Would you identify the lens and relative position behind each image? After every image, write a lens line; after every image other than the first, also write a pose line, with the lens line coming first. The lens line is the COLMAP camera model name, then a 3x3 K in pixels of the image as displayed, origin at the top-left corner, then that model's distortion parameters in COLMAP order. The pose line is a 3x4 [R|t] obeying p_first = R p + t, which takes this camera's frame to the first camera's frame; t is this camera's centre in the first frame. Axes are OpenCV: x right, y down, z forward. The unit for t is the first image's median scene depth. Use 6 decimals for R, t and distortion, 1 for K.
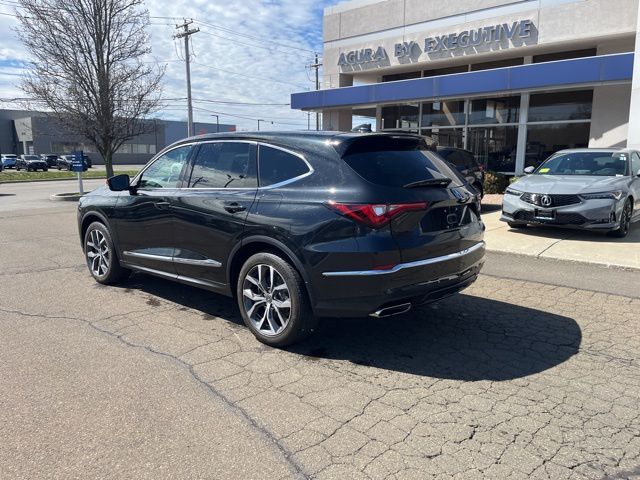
lens RADIAL K [[481.6, 0, 318.8], [0, 481.6, 232.0], [0, 0, 1]] dist [0.078284, -0.101183]
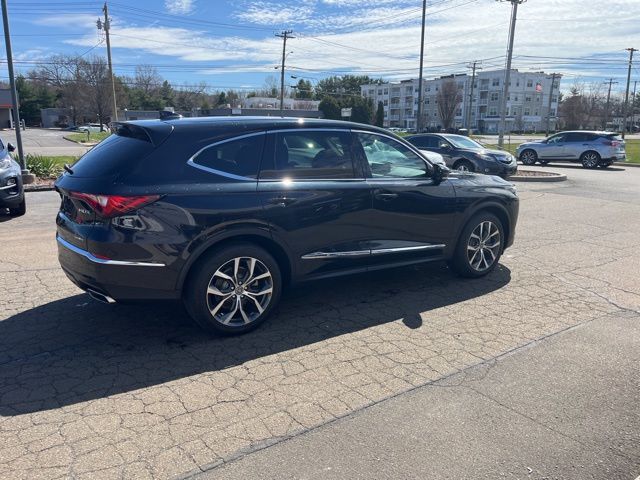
lens RADIAL K [[481.6, 0, 318.2], [0, 481.6, 236.7], [0, 0, 1]] dist [0.078284, -0.101183]
pose [[-0.242675, 0.211275, -0.946822, 0.774288], [-0.155027, 0.955008, 0.252836, -0.208869], [0.957641, 0.208140, -0.199003, 1.174663]]
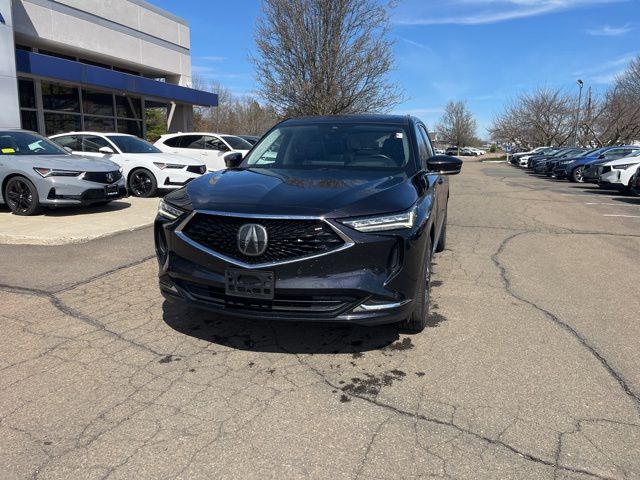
lens RADIAL K [[481.6, 0, 318.9], [0, 481.6, 239.2], [0, 0, 1]] dist [0.078284, -0.101183]
pose [[-0.427960, -0.173800, 0.886930, -0.993606], [0.126631, 0.960126, 0.249245, -0.197914], [-0.894883, 0.218979, -0.388887, 1.423940]]
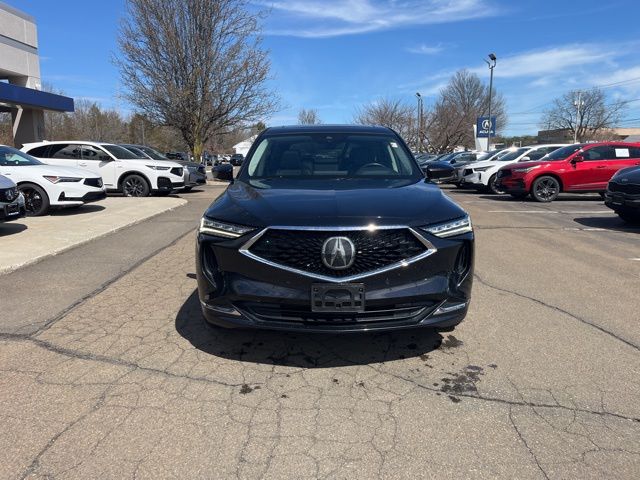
lens RADIAL K [[481.6, 0, 319.4], [0, 481.6, 234.8], [0, 0, 1]] dist [0.078284, -0.101183]
pose [[-0.677872, -0.118547, 0.725560, -0.851658], [0.114865, 0.957716, 0.263793, -0.233761], [-0.726152, 0.262159, -0.635591, 1.627729]]
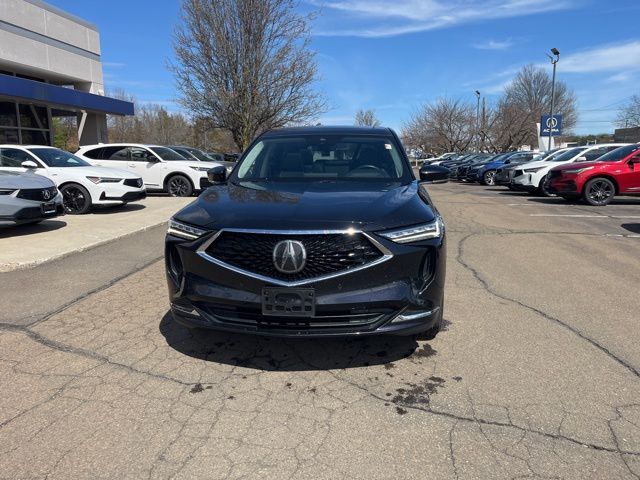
lens RADIAL K [[481.6, 0, 318.2], [0, 481.6, 237.8], [0, 0, 1]] dist [0.078284, -0.101183]
pose [[-0.581639, -0.133788, 0.802370, -0.920720], [0.129043, 0.958716, 0.253400, -0.221208], [-0.803147, 0.250927, -0.540362, 1.534757]]
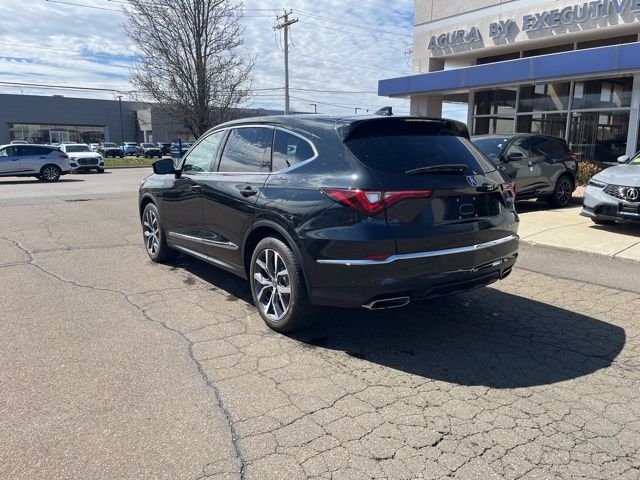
lens RADIAL K [[481.6, 0, 318.9], [0, 481.6, 230.6], [0, 0, 1]] dist [0.078284, -0.101183]
pose [[0.979004, 0.039003, -0.200074, 0.125264], [-0.035008, 0.999111, 0.023470, 0.001175], [0.200811, -0.015973, 0.979500, 0.027906]]
